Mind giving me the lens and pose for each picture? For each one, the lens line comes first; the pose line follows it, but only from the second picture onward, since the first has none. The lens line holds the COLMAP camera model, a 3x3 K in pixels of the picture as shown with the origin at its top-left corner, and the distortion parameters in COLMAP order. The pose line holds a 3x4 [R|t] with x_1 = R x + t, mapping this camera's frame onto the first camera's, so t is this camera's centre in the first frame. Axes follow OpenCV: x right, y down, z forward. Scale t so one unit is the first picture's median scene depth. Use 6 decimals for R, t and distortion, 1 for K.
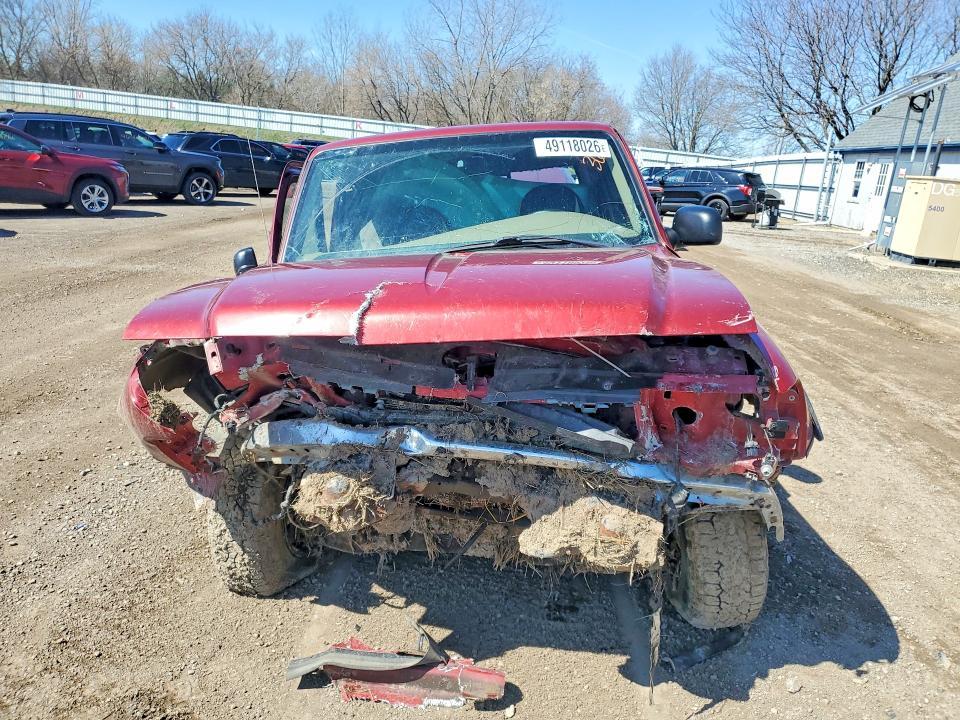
lens RADIAL K [[808.6, 0, 486.3], [0, 808.6, 362.4], [0, 0, 1]] dist [0.071153, -0.056962]
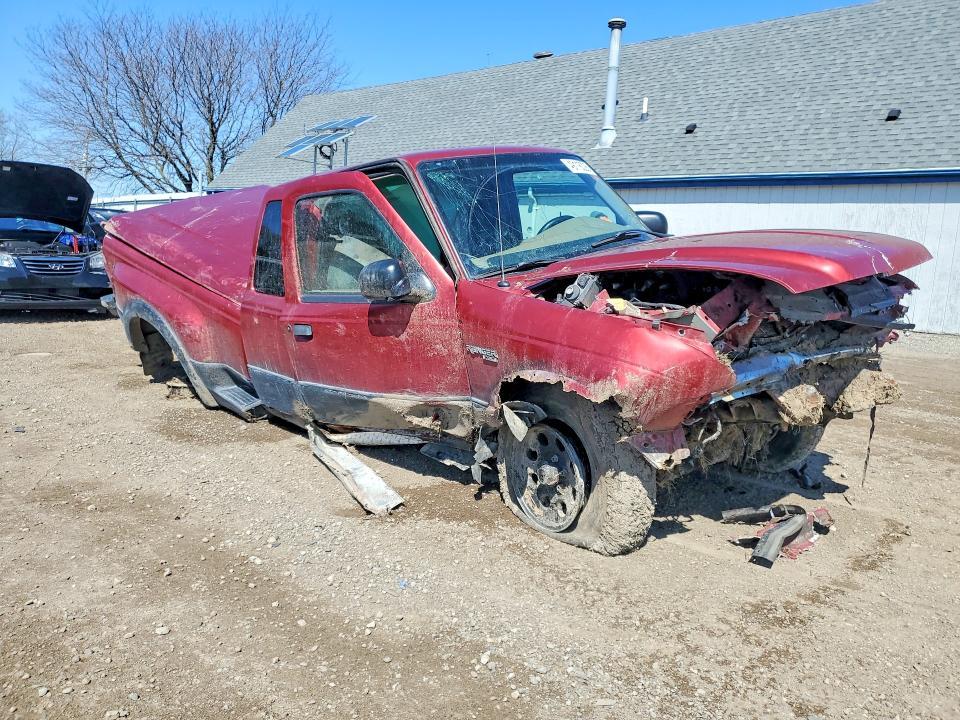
lens RADIAL K [[808.6, 0, 486.3], [0, 808.6, 362.4], [0, 0, 1]] dist [0.071153, -0.056962]
pose [[0.607113, -0.156512, 0.779049, -0.184713], [0.199299, 0.979065, 0.041381, -0.007734], [-0.769216, 0.130141, 0.625595, 0.063663]]
